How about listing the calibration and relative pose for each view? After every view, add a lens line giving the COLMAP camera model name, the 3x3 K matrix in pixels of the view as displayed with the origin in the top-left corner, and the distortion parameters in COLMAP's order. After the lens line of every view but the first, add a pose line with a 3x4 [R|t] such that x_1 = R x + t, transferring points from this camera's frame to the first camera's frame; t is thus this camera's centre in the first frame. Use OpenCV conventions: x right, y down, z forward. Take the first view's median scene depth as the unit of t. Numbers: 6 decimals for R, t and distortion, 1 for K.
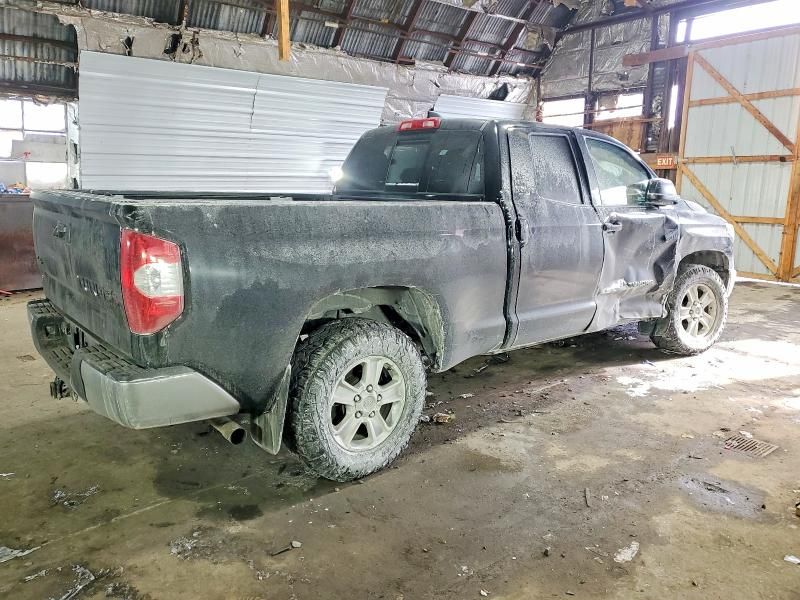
lens RADIAL K [[625.7, 0, 399.1], [0, 625.7, 320.4], [0, 0, 1]] dist [0.009135, 0.004370]
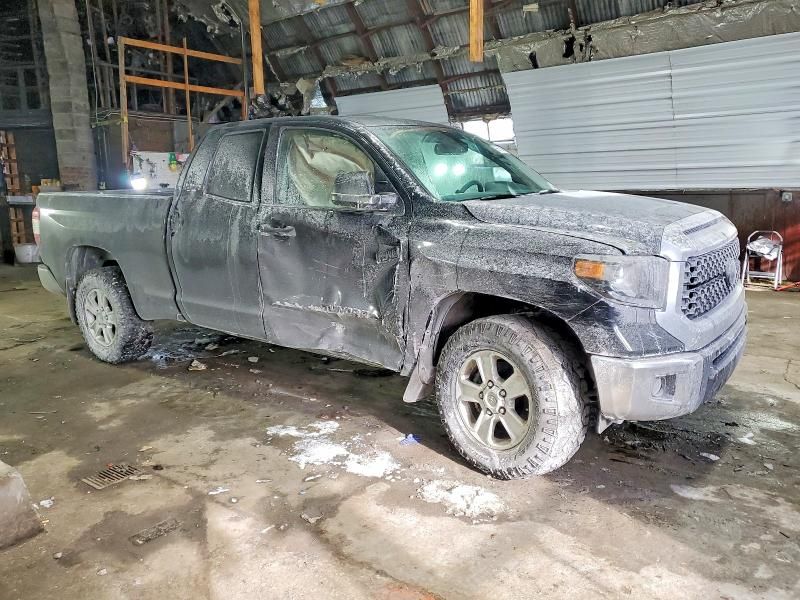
lens RADIAL K [[625.7, 0, 399.1], [0, 625.7, 320.4], [0, 0, 1]] dist [0.009135, 0.004370]
pose [[0.220951, 0.197990, -0.954977, 0.861392], [-0.189059, 0.969299, 0.157217, -0.136569], [0.956785, 0.145809, 0.251599, 0.672586]]
